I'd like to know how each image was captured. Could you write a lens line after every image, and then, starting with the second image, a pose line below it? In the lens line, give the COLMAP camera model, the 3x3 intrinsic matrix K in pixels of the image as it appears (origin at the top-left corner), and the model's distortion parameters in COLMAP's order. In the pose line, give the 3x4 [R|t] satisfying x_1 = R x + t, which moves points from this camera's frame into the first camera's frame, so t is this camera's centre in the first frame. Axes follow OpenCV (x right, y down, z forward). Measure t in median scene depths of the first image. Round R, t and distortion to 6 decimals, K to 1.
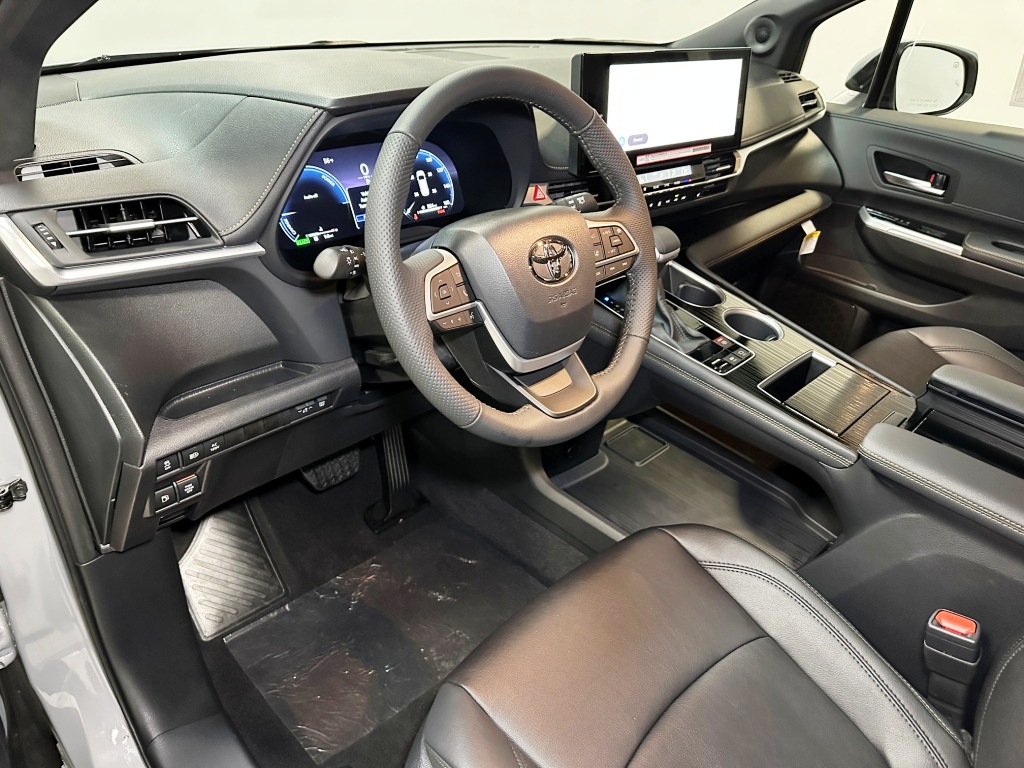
lens RADIAL K [[694.0, 0, 512.0], [0, 694.0, 384.0], [0, 0, 1]] dist [0.006431, -0.030535]
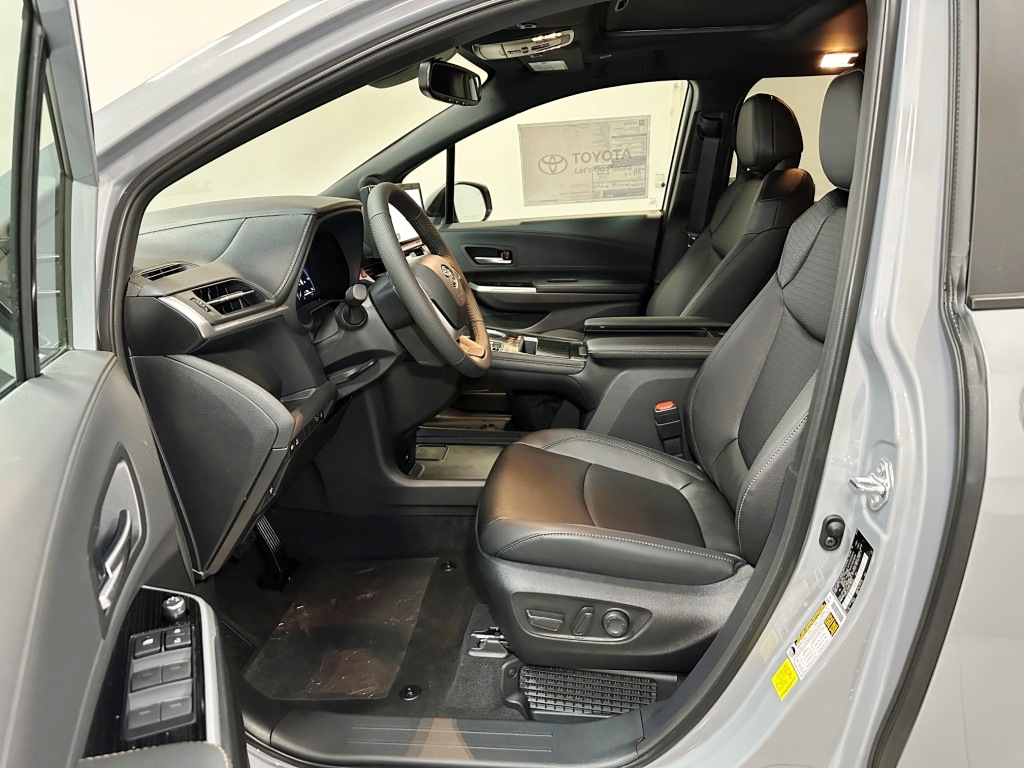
lens RADIAL K [[694.0, 0, 512.0], [0, 694.0, 384.0], [0, 0, 1]] dist [0.006431, -0.030535]
pose [[0.747171, -0.266438, 0.608890, -0.491685], [0.401489, 0.911025, -0.094022, 0.155123], [-0.529663, 0.314712, 0.787663, -0.215915]]
